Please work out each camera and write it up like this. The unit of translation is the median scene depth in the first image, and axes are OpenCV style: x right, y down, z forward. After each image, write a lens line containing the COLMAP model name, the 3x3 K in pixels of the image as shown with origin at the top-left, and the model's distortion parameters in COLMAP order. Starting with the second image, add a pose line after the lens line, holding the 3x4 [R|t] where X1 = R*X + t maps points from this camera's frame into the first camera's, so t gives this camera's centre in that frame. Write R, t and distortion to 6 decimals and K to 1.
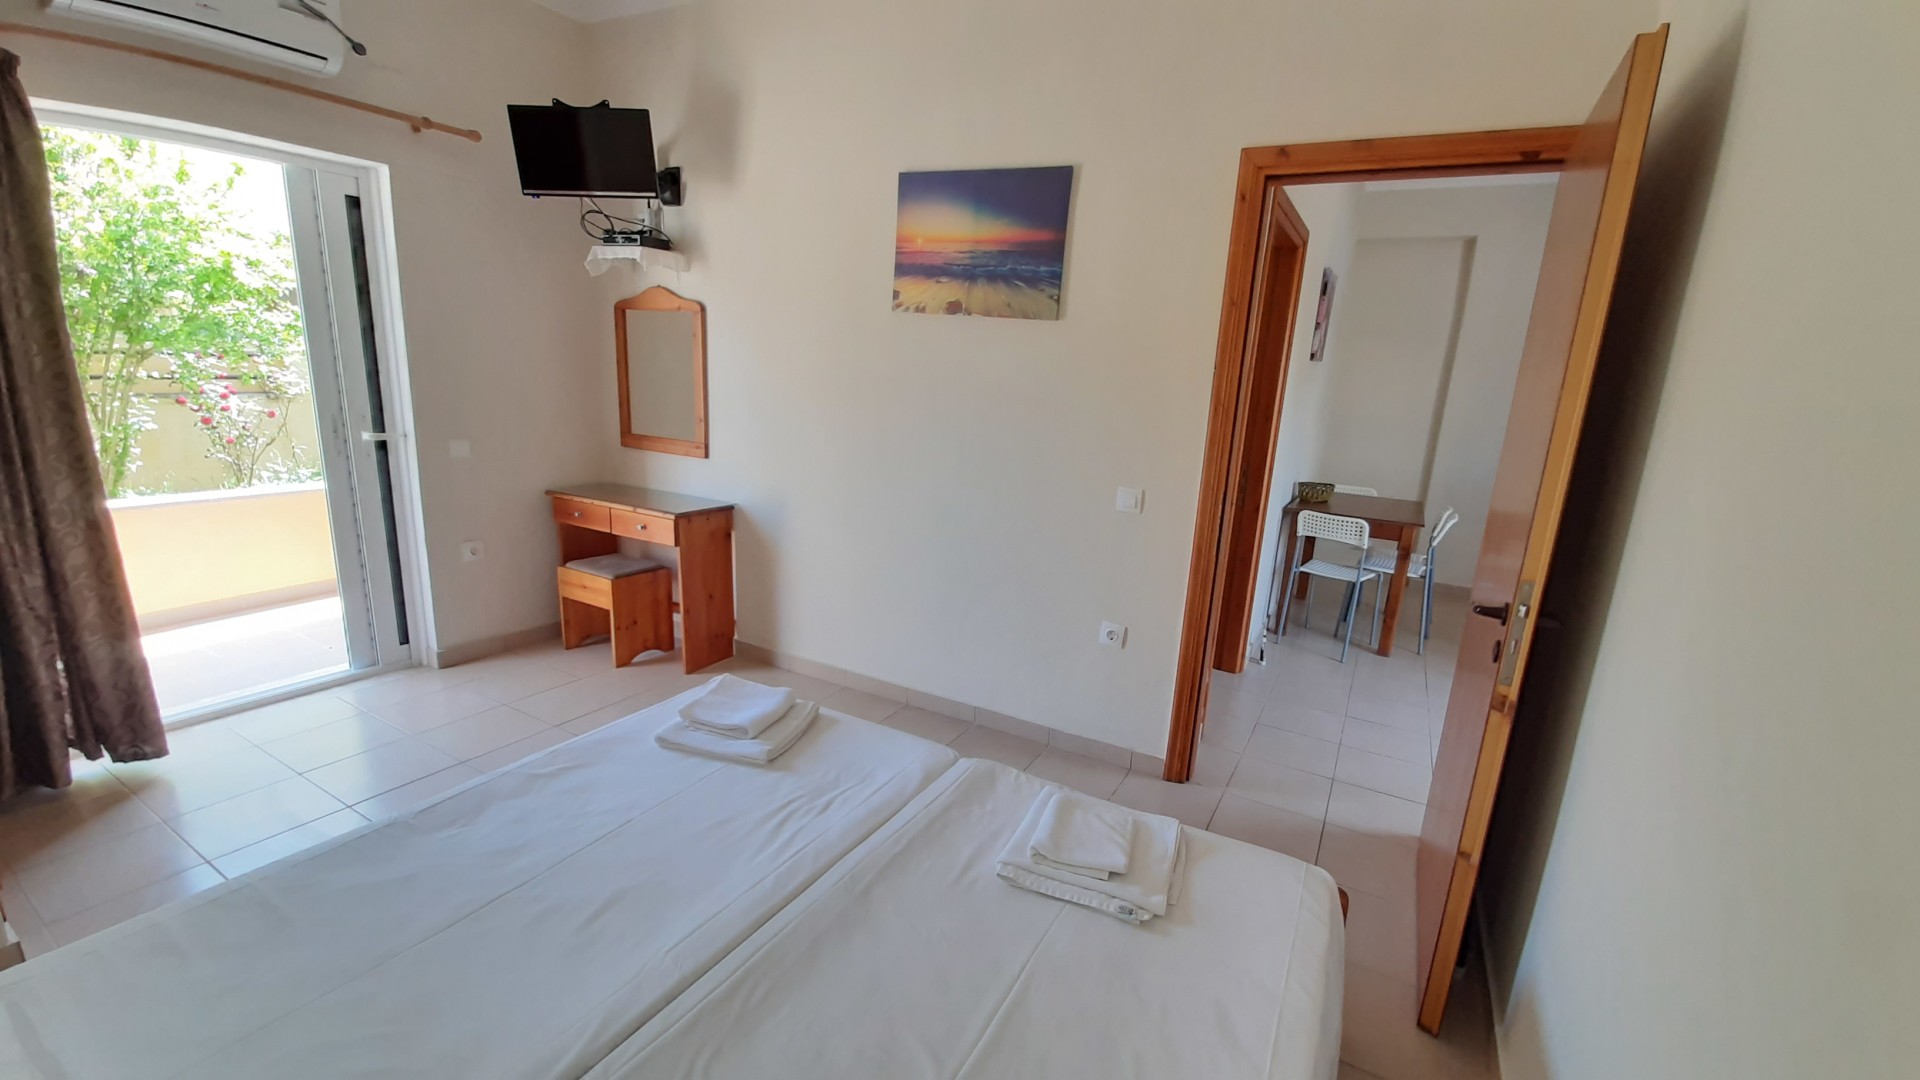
lens RADIAL K [[778.8, 0, 960.0], [0, 778.8, 540.0], [0, 0, 1]] dist [0.035154, 0.000029]
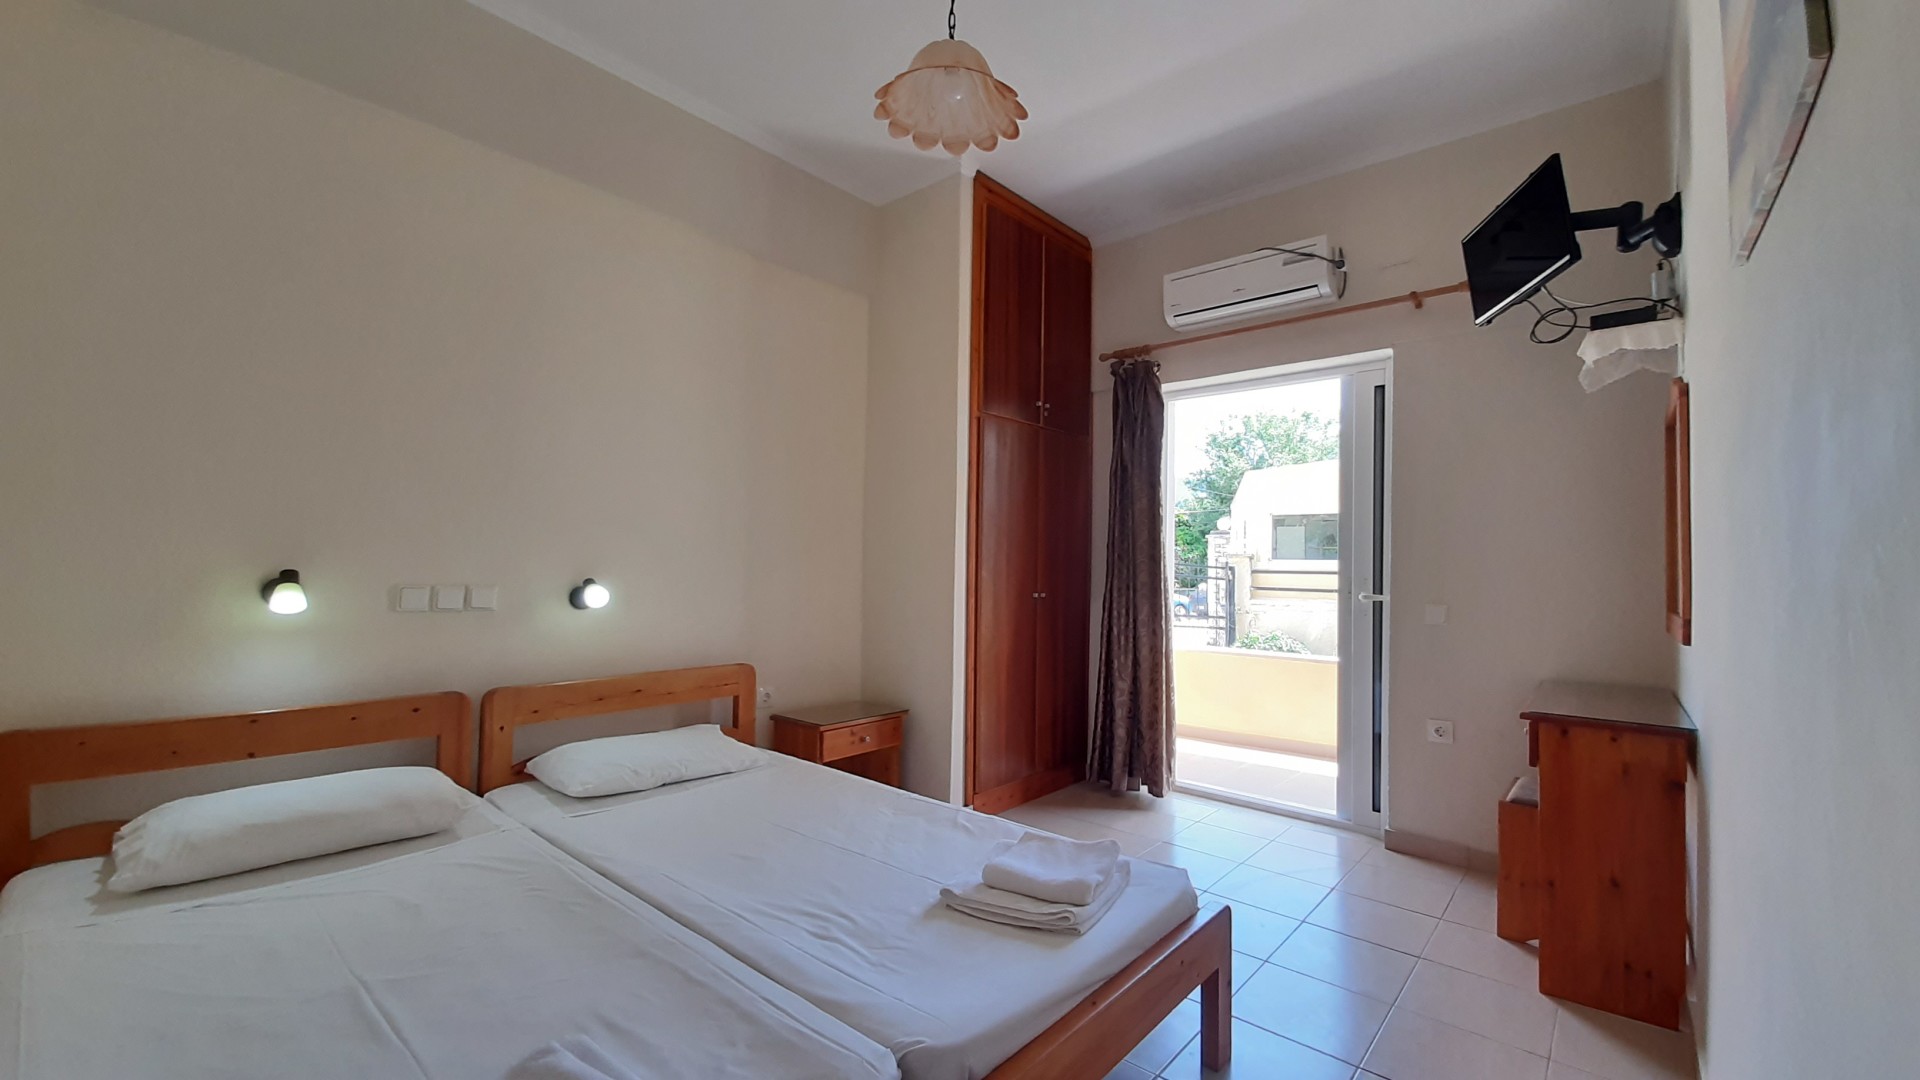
lens RADIAL K [[755.2, 0, 982.5], [0, 755.2, 544.3], [0, 0, 1]] dist [0.010194, -0.012677]
pose [[-0.174348, -0.081791, -0.981281, 0.346214], [-0.243648, 0.969139, -0.037489, -0.036445], [0.954064, 0.232551, -0.188896, 0.697018]]
